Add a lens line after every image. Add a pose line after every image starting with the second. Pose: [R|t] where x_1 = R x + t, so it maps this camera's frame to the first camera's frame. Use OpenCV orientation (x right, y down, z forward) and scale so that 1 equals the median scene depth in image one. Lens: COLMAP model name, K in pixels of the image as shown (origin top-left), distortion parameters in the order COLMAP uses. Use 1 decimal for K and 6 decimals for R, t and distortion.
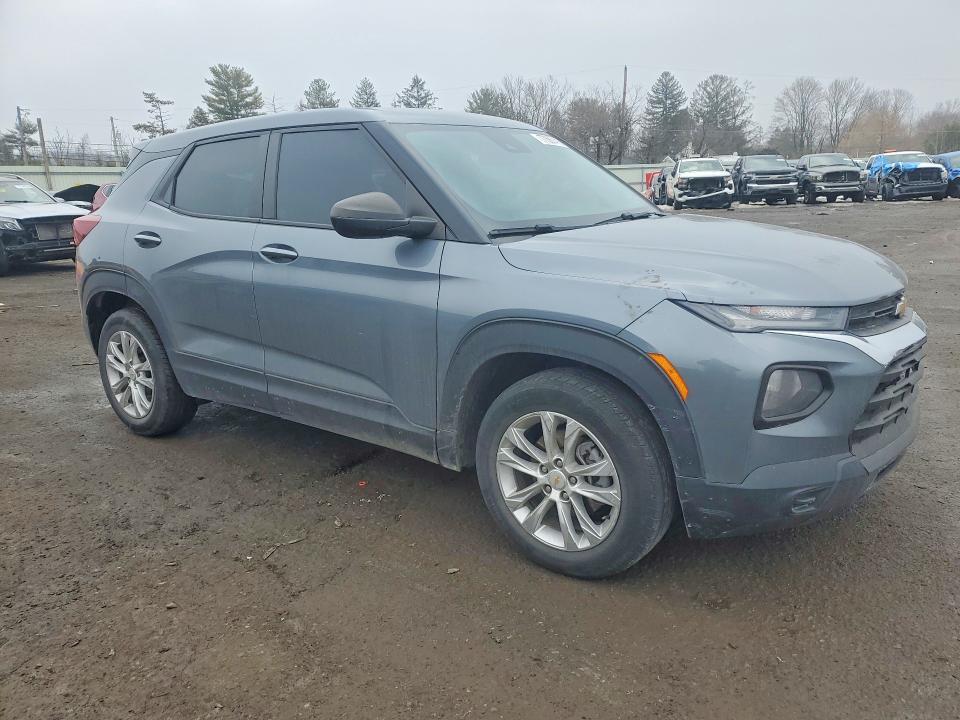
lens RADIAL K [[762.4, 0, 478.1], [0, 762.4, 363.0], [0, 0, 1]] dist [0.002430, 0.024854]
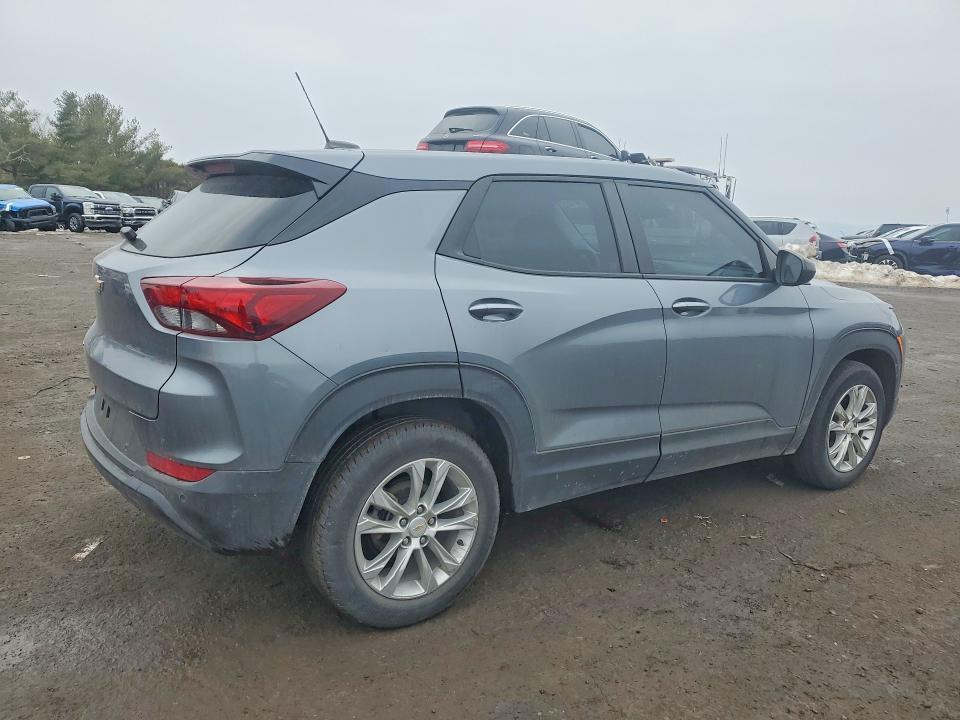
lens RADIAL K [[762.4, 0, 477.6], [0, 762.4, 357.3], [0, 0, 1]] dist [0.002430, 0.024854]
pose [[0.313265, -0.127069, 0.941126, -1.218089], [0.184919, 0.980201, 0.070792, -0.188003], [-0.931488, 0.151856, 0.330560, 0.877088]]
